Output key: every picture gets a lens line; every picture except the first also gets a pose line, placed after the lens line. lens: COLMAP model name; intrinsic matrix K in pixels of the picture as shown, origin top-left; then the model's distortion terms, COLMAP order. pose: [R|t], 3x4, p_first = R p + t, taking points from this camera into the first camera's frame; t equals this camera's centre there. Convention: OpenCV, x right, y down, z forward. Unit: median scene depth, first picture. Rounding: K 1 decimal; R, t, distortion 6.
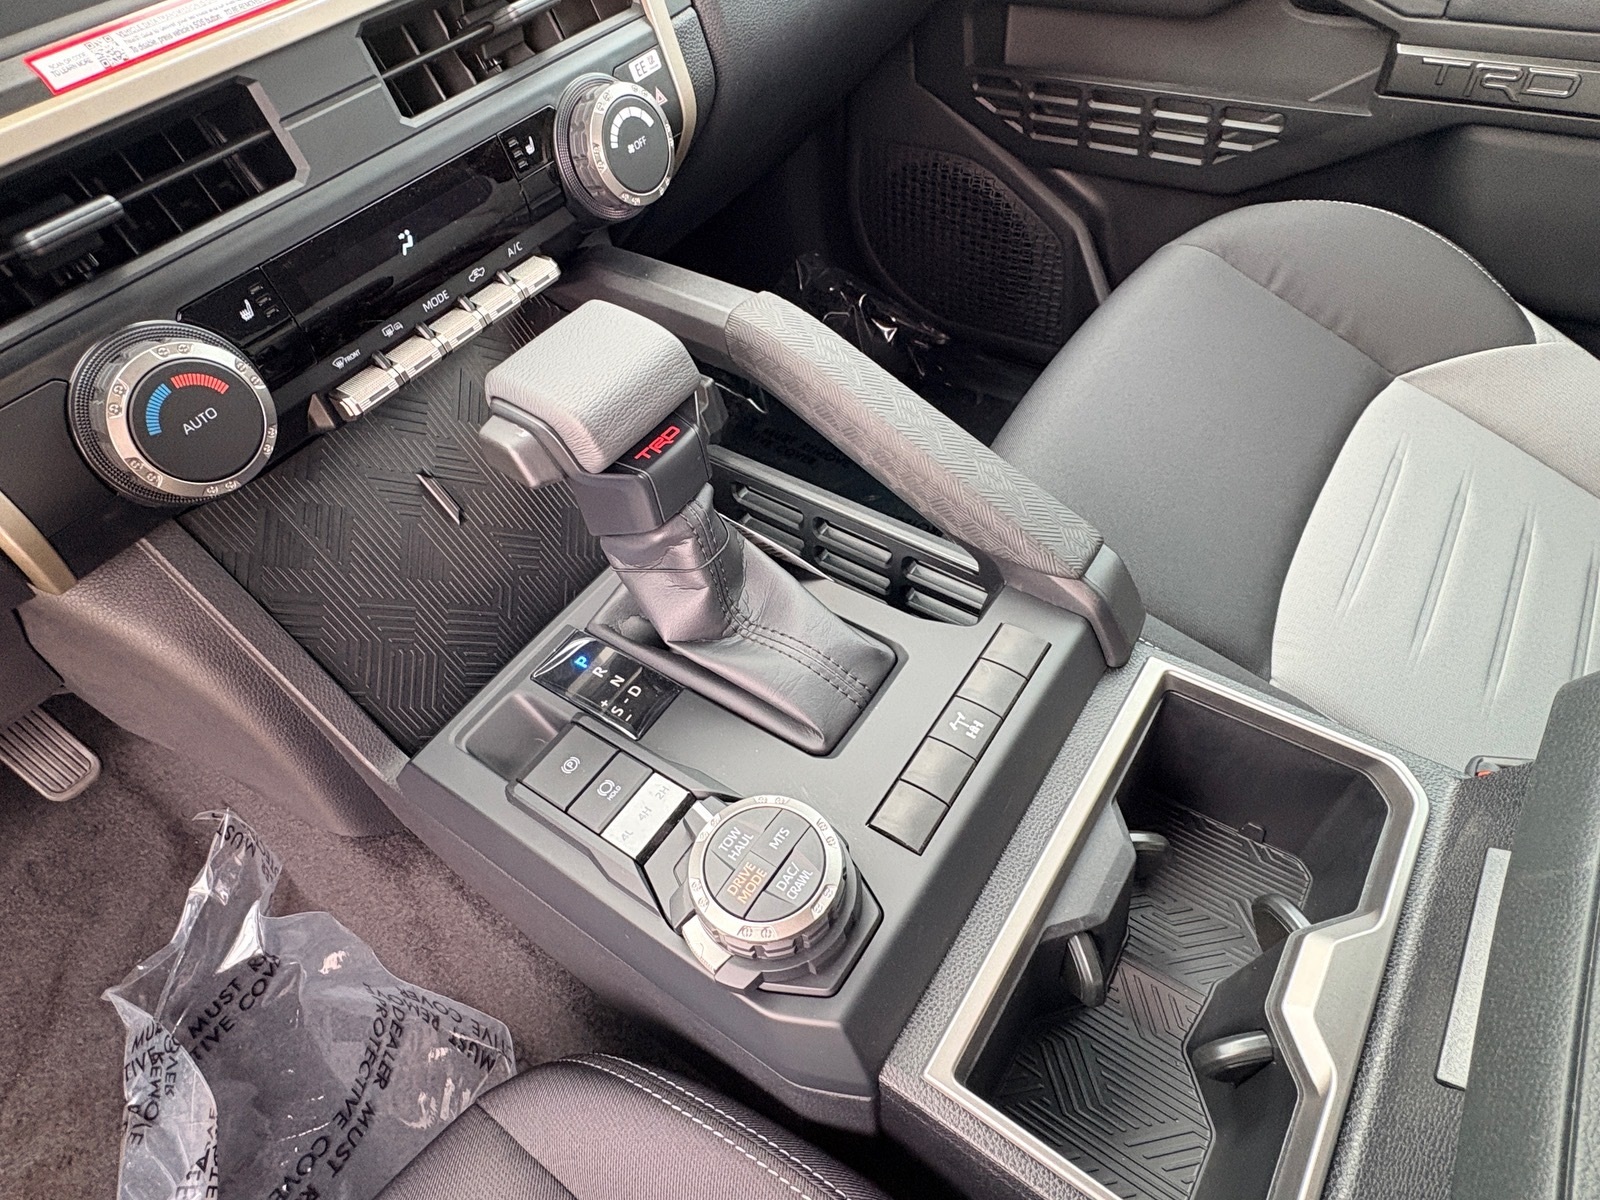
lens RADIAL K [[915.8, 0, 772.0], [0, 915.8, 591.1], [0, 0, 1]] dist [-0.001566, 0.000719]
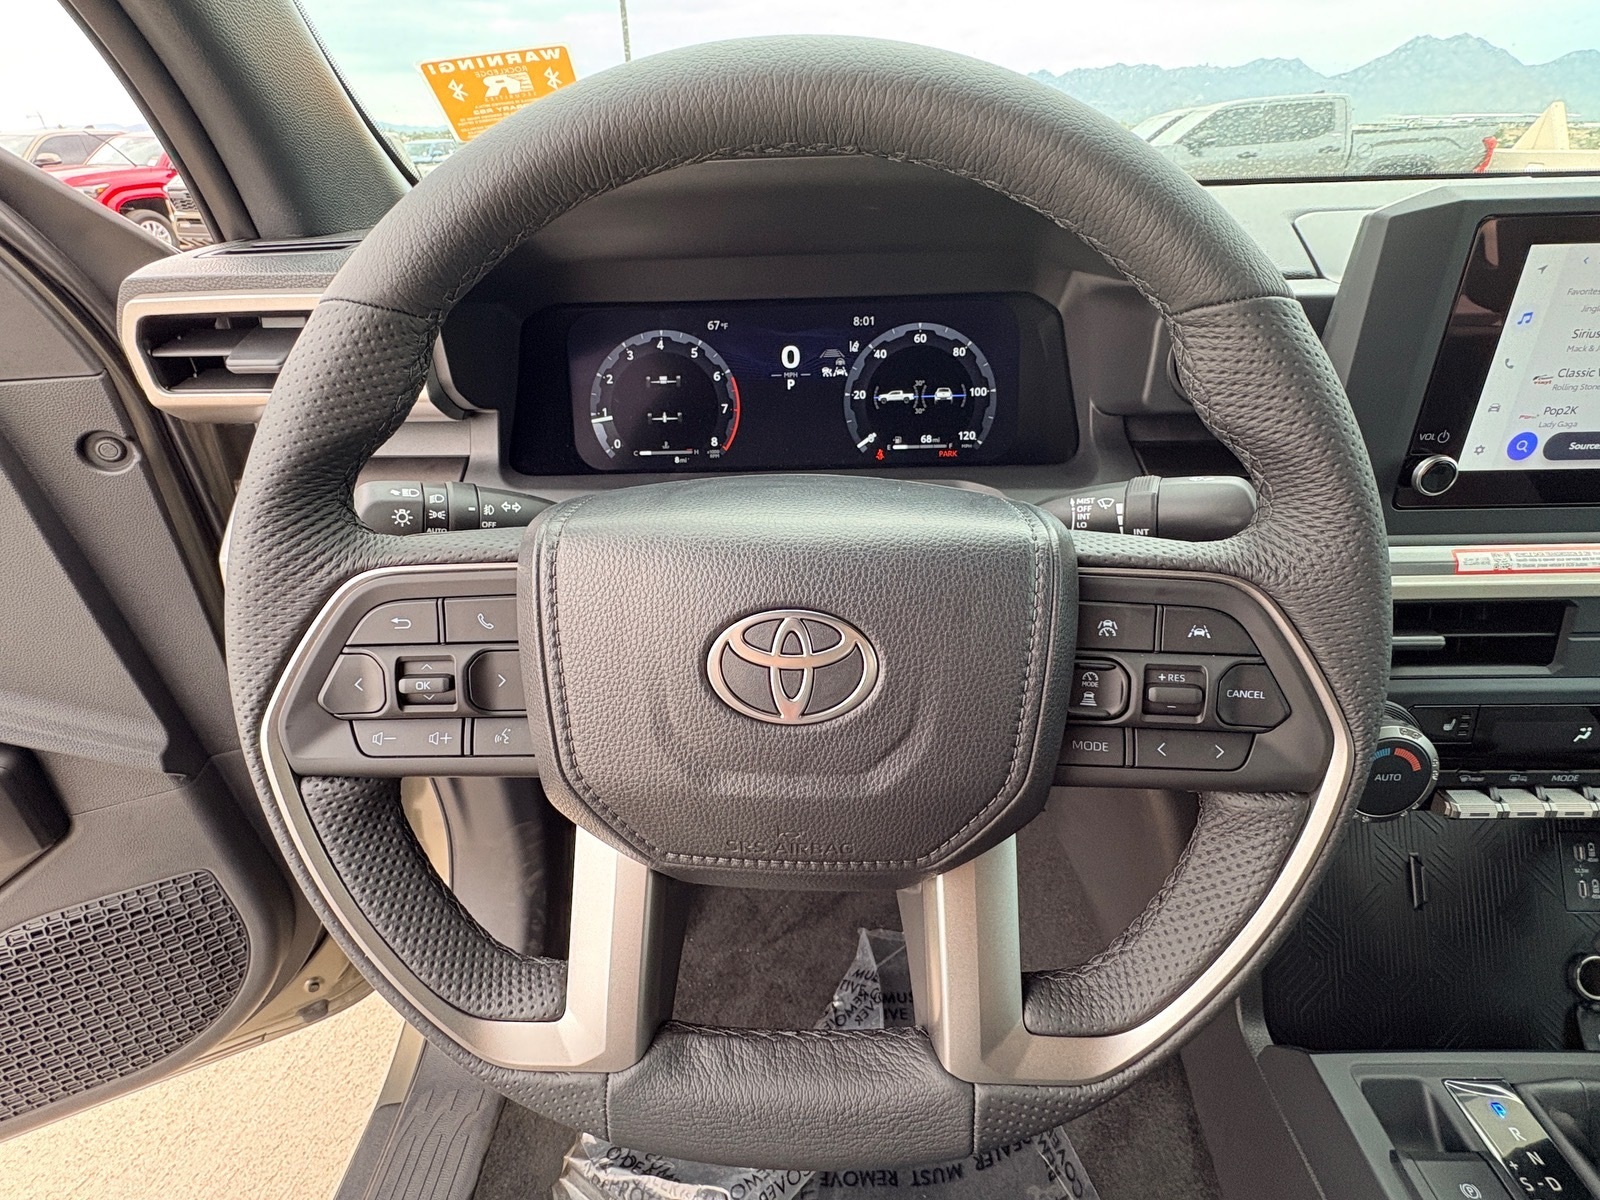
lens RADIAL K [[775.8, 0, 786.0], [0, 775.8, 598.9], [0, 0, 1]] dist [0.002668, 0.000684]
pose [[0.559061, 0.483438, -0.673602, -0.336564], [-0.639885, 0.768204, 0.020255, 0.129286], [0.527255, 0.419704, 0.738817, -0.373448]]
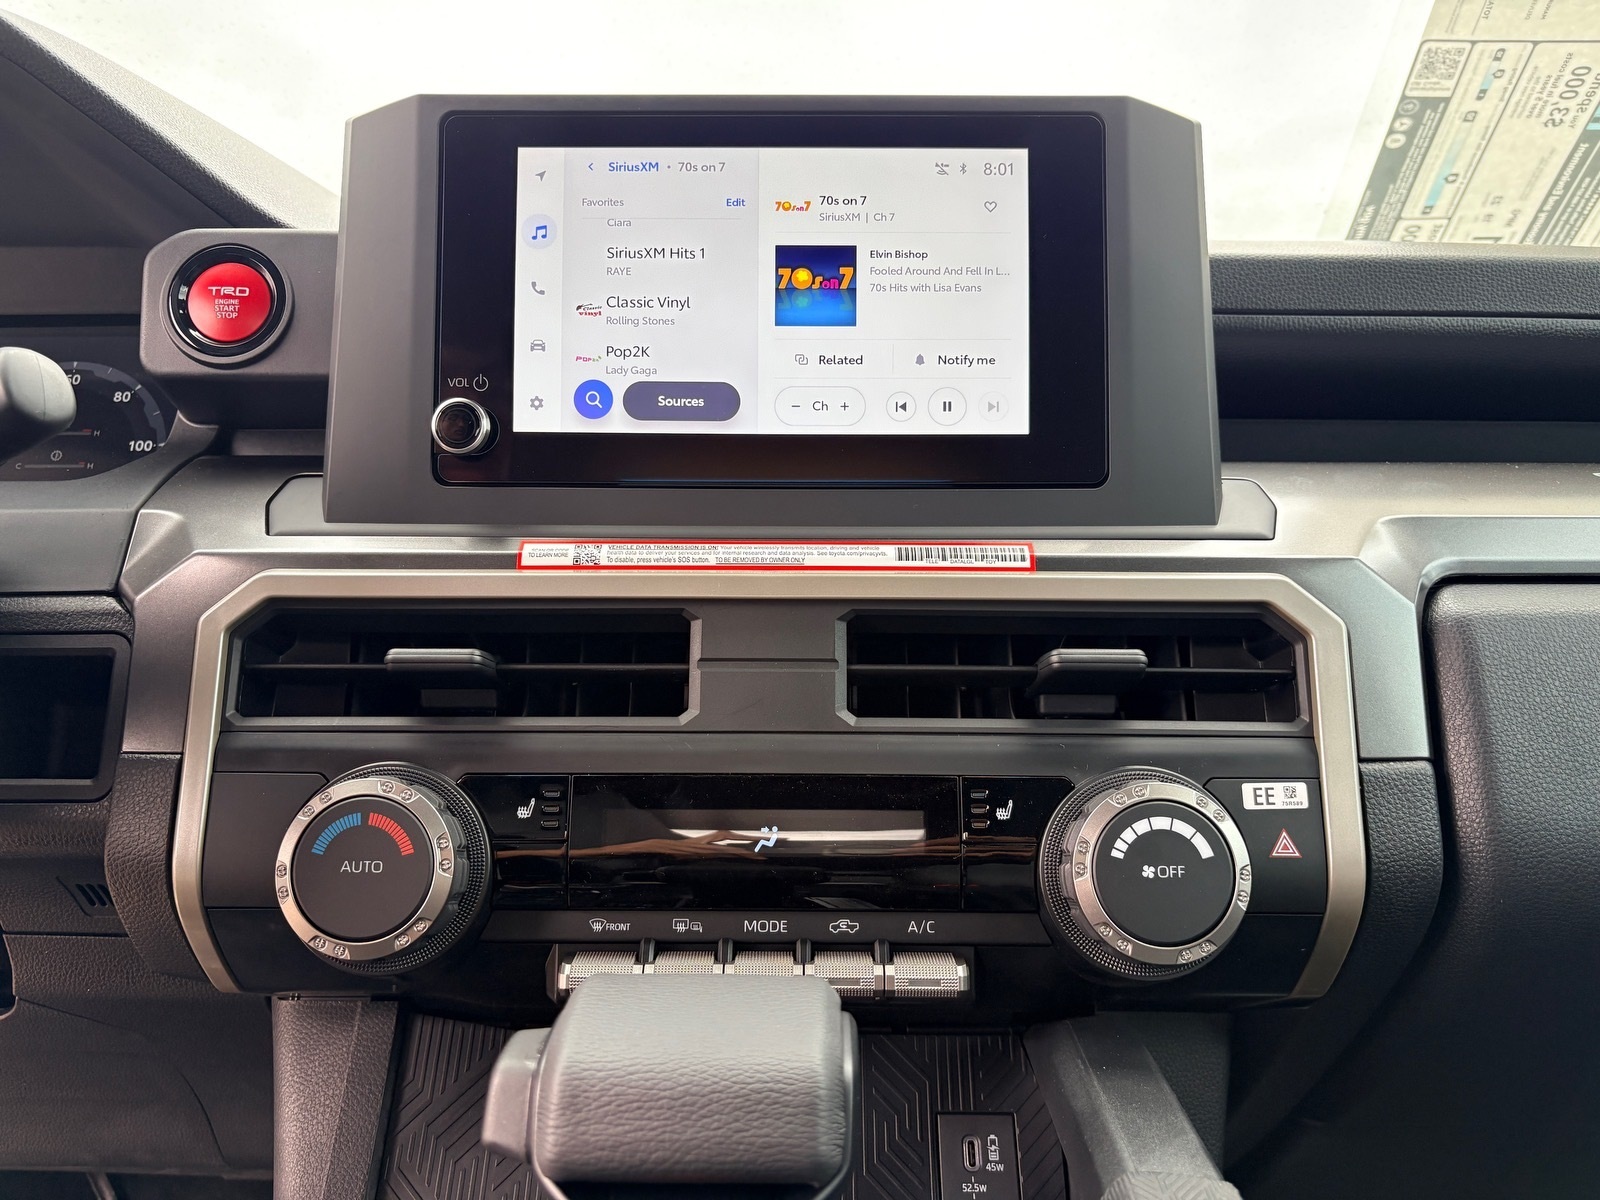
lens RADIAL K [[1213.6, 0, 800.5], [0, 1213.6, 611.6], [0, 0, 1]] dist [0.026784, -0.034436]
pose [[0.570554, 0.143391, -0.808645, 0.350616], [-0.653088, 0.676219, -0.340888, -0.163746], [0.497941, 0.722611, 0.479466, 0.352529]]
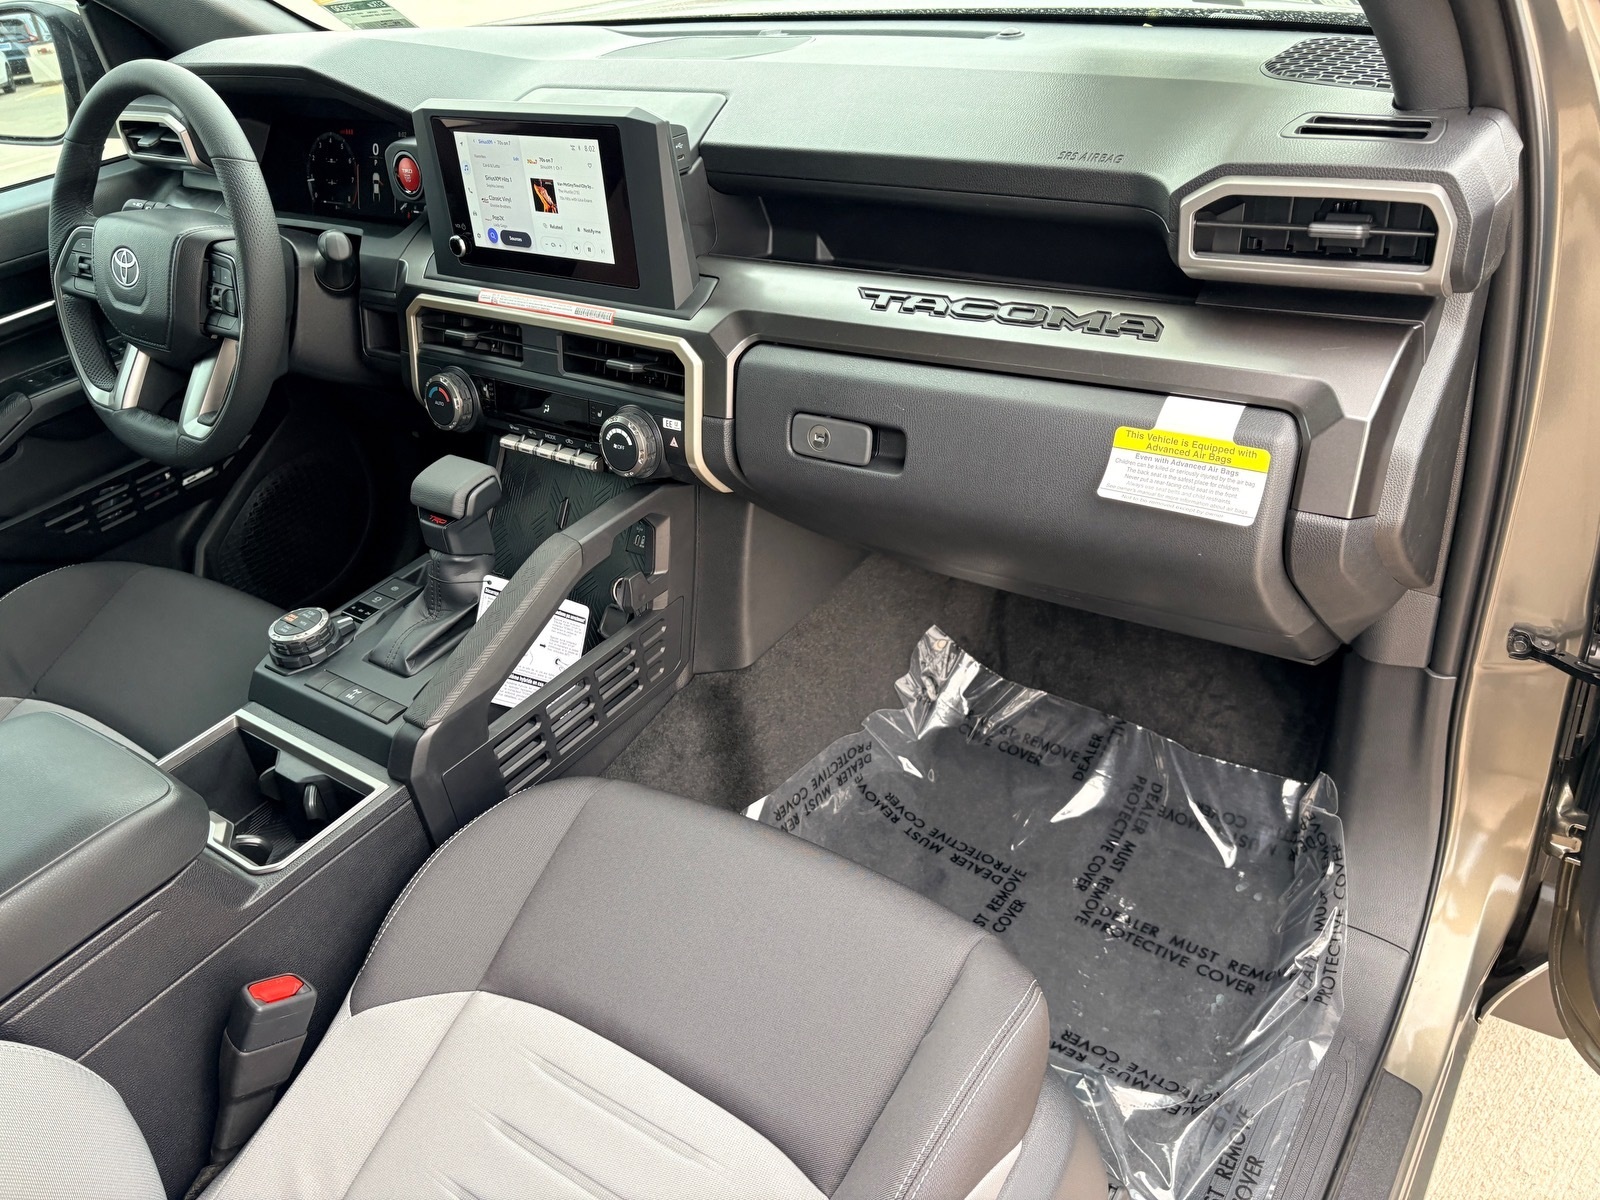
lens RADIAL K [[1213.6, 0, 815.6], [0, 1213.6, 608.6], [0, 0, 1]] dist [0.026784, -0.034436]
pose [[0.010652, 0.641971, -0.766655, 1.900783], [-0.666621, 0.576028, 0.473084, -1.692219], [0.745321, 0.506028, 0.434087, 0.402707]]
